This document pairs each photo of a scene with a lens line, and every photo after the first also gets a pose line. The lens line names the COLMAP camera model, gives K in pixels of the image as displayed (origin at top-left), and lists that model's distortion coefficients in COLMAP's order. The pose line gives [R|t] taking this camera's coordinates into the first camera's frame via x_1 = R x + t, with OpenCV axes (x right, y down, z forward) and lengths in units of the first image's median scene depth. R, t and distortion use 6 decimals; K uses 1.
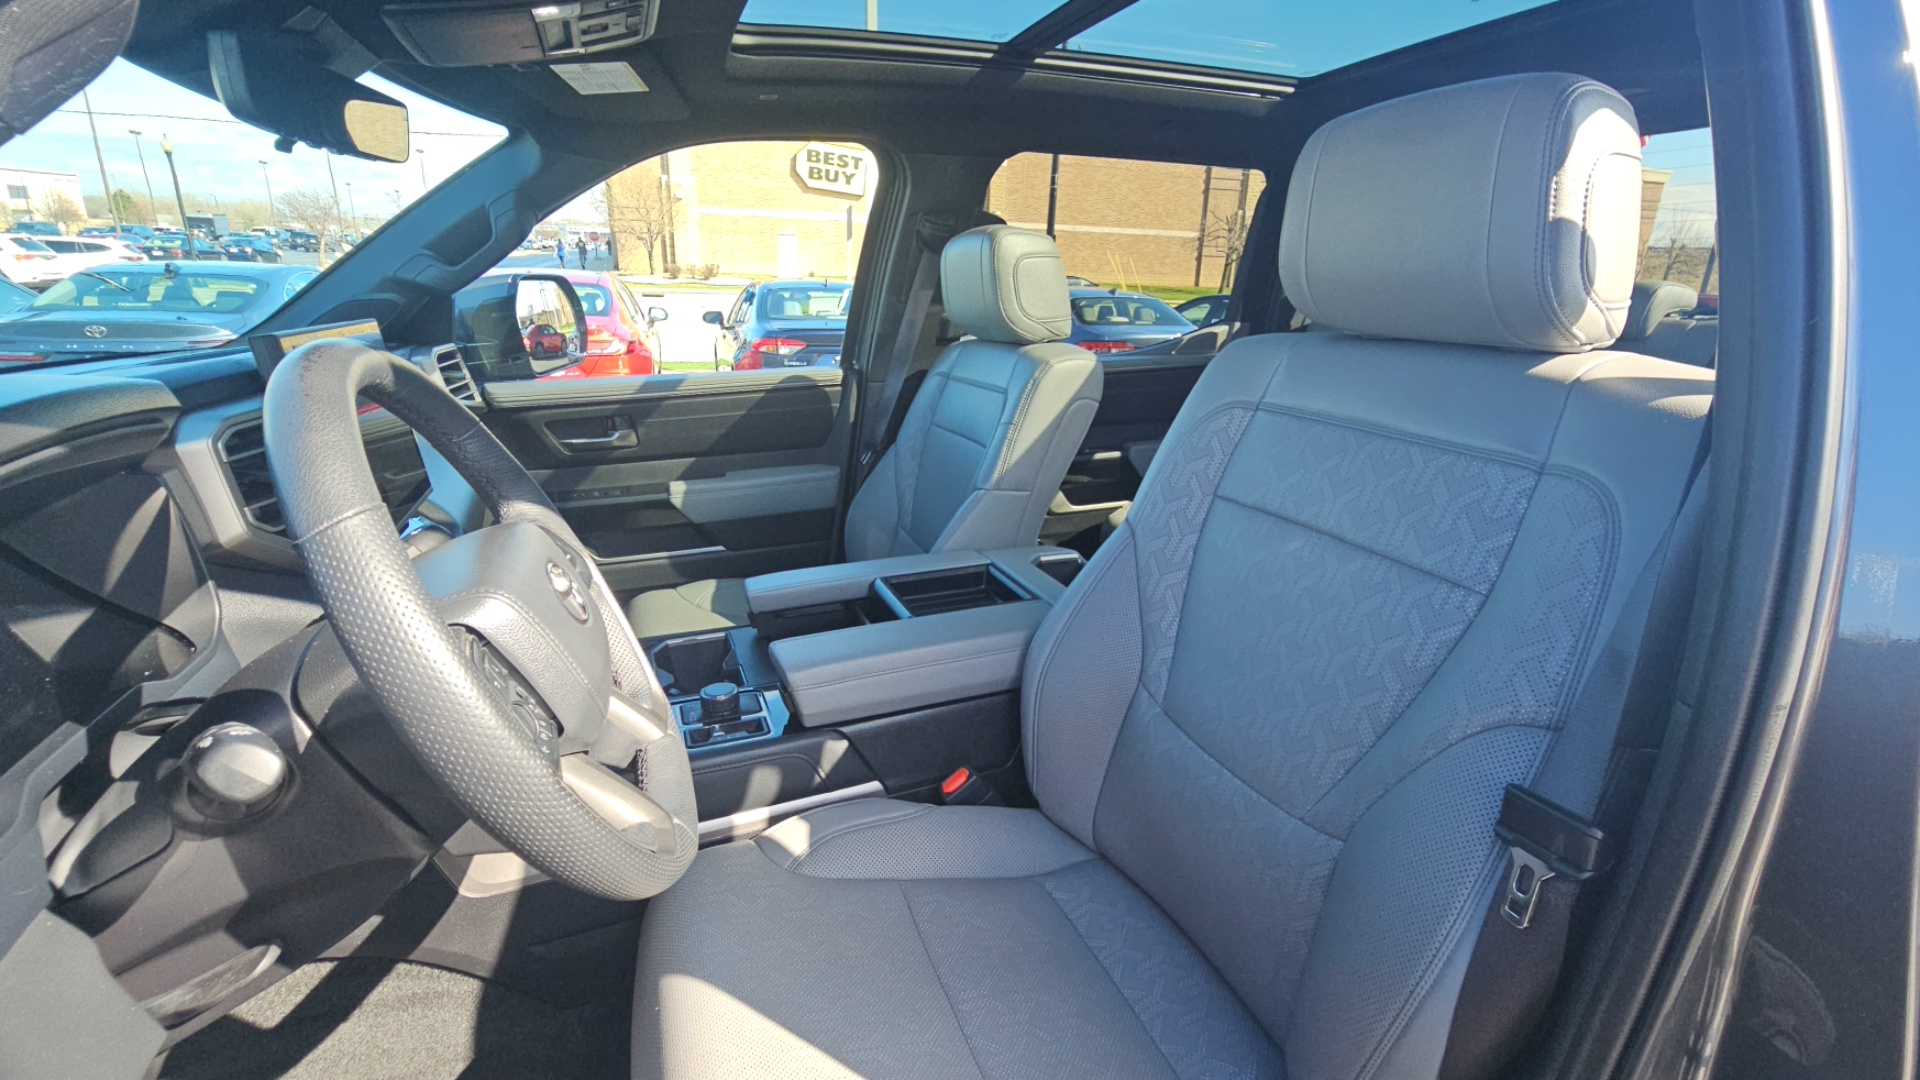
lens RADIAL K [[862.0, 0, 982.7], [0, 862.0, 542.0], [0, 0, 1]] dist [0.007974, -0.006478]
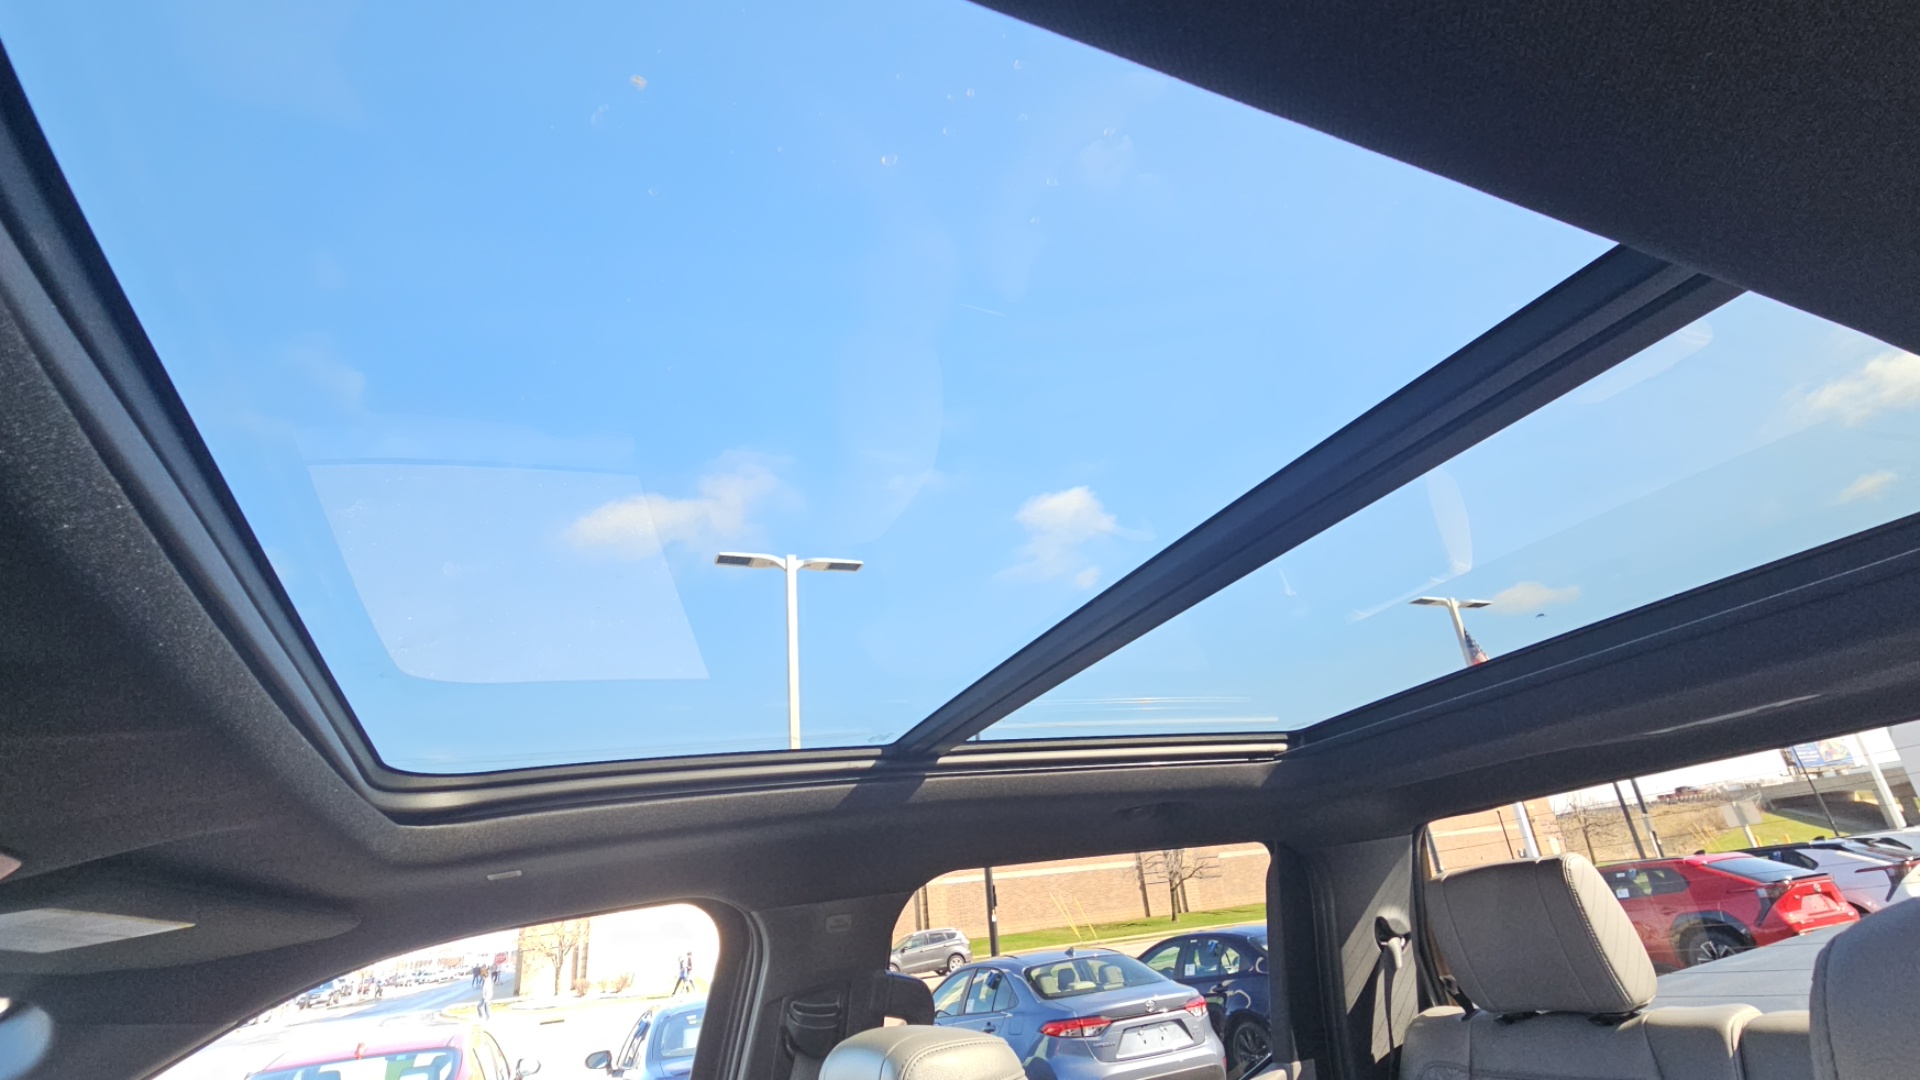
lens RADIAL K [[862.0, 0, 988.0], [0, 862.0, 548.4], [0, 0, 1]] dist [0.007974, -0.006478]
pose [[0.988279, -0.099482, 0.115790, 0.005909], [0.151069, 0.746421, -0.648100, -0.036962], [-0.021954, 0.657996, 0.752701, 0.058971]]
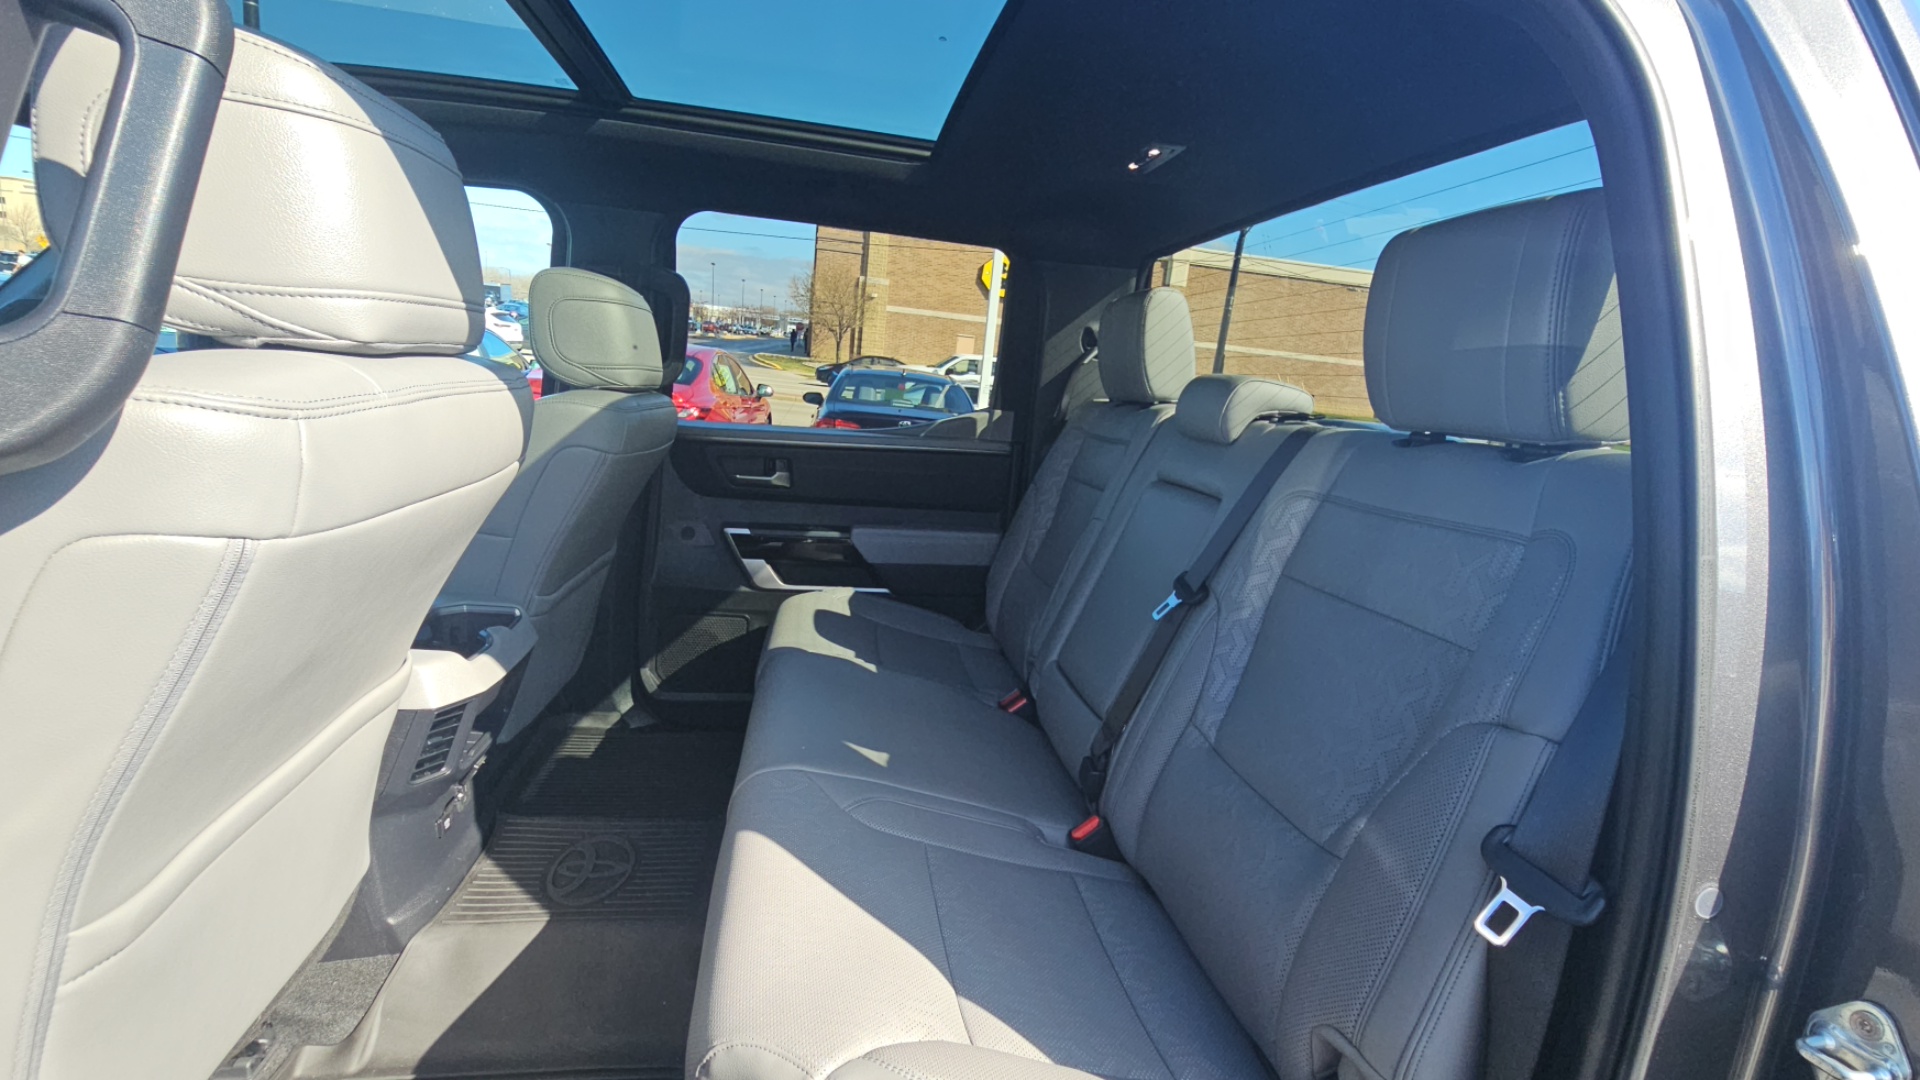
lens RADIAL K [[862.0, 0, 979.9], [0, 862.0, 541.4], [0, 0, 1]] dist [0.007974, -0.006478]
pose [[0.974825, 0.114982, -0.191037, 0.112186], [-0.136750, 0.985032, -0.104931, -0.004012], [0.176112, 0.128414, 0.975958, 0.027660]]
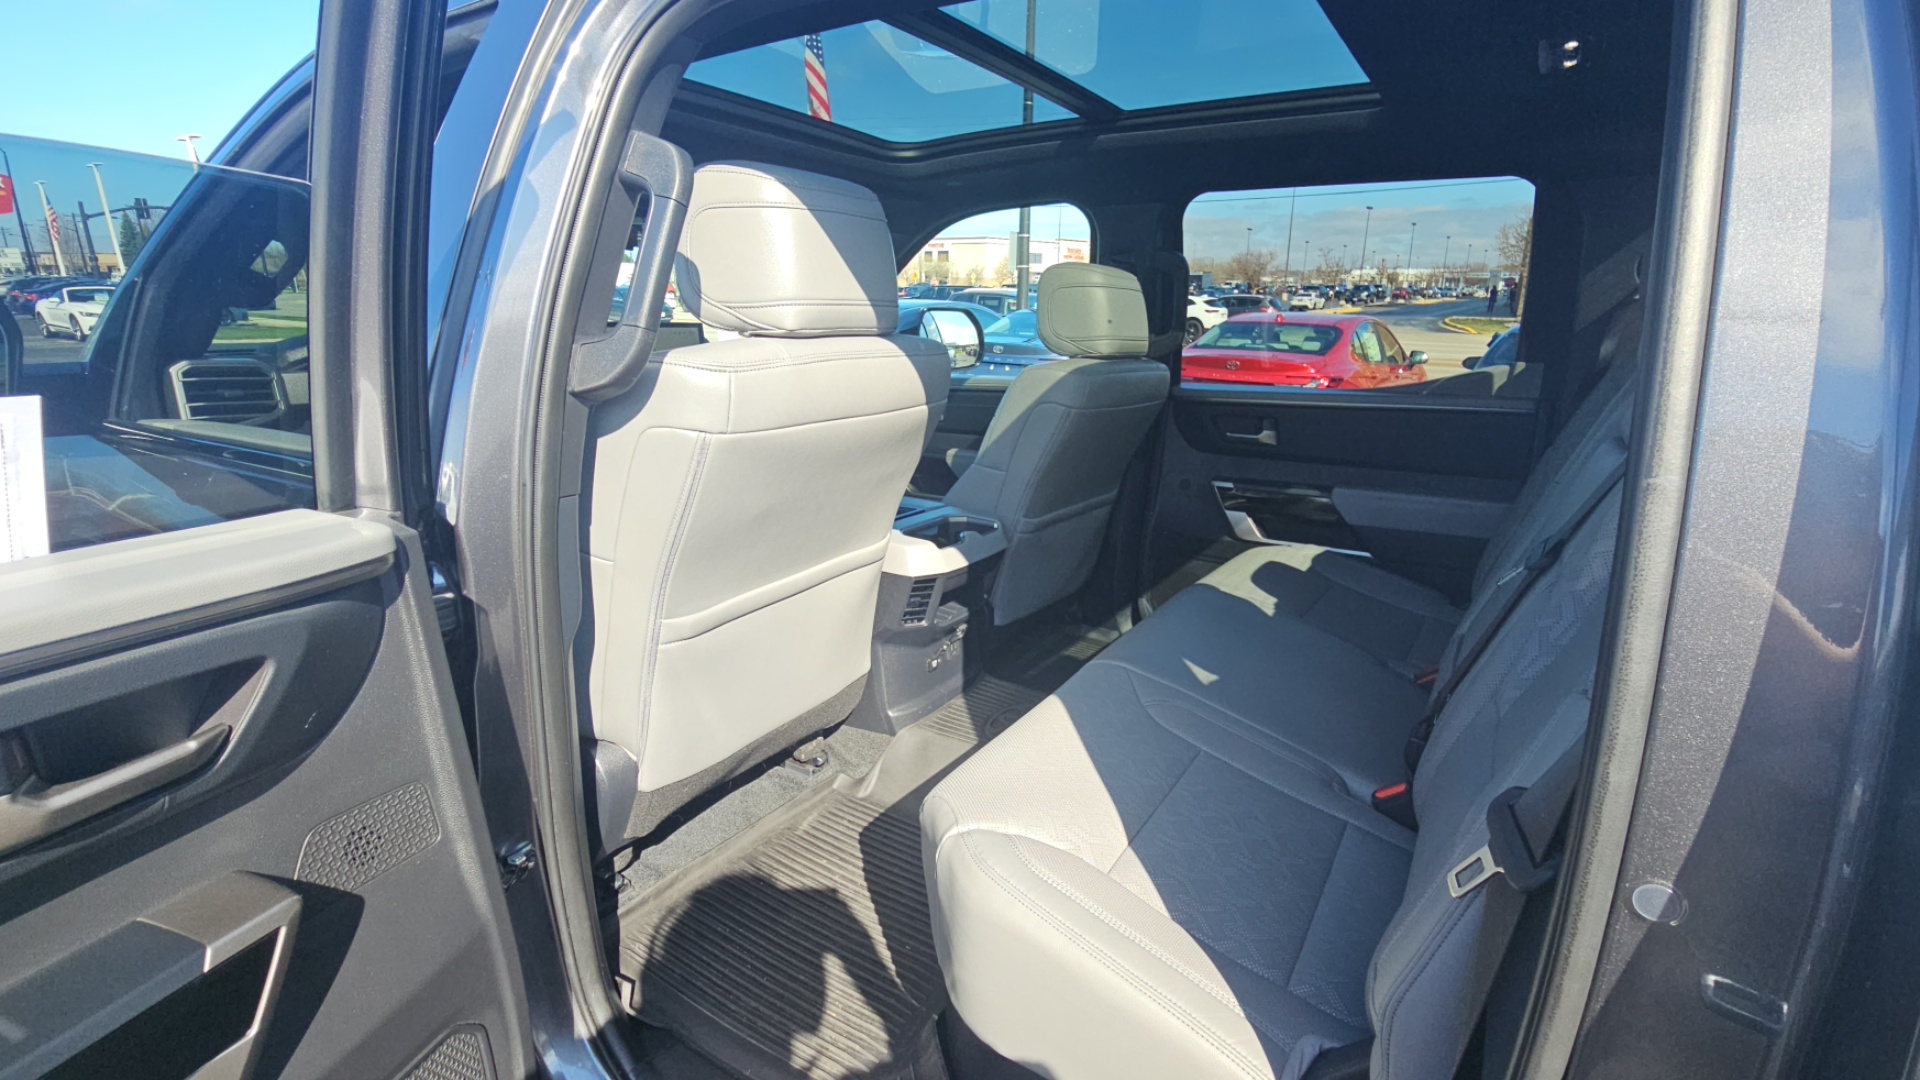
lens RADIAL K [[862.0, 0, 980.6], [0, 862.0, 539.8], [0, 0, 1]] dist [0.007974, -0.006478]
pose [[0.580922, 0.204203, -0.787928, 0.160489], [-0.245825, 0.966832, 0.069326, -0.006336], [0.775950, 0.153419, 0.611852, 0.034167]]
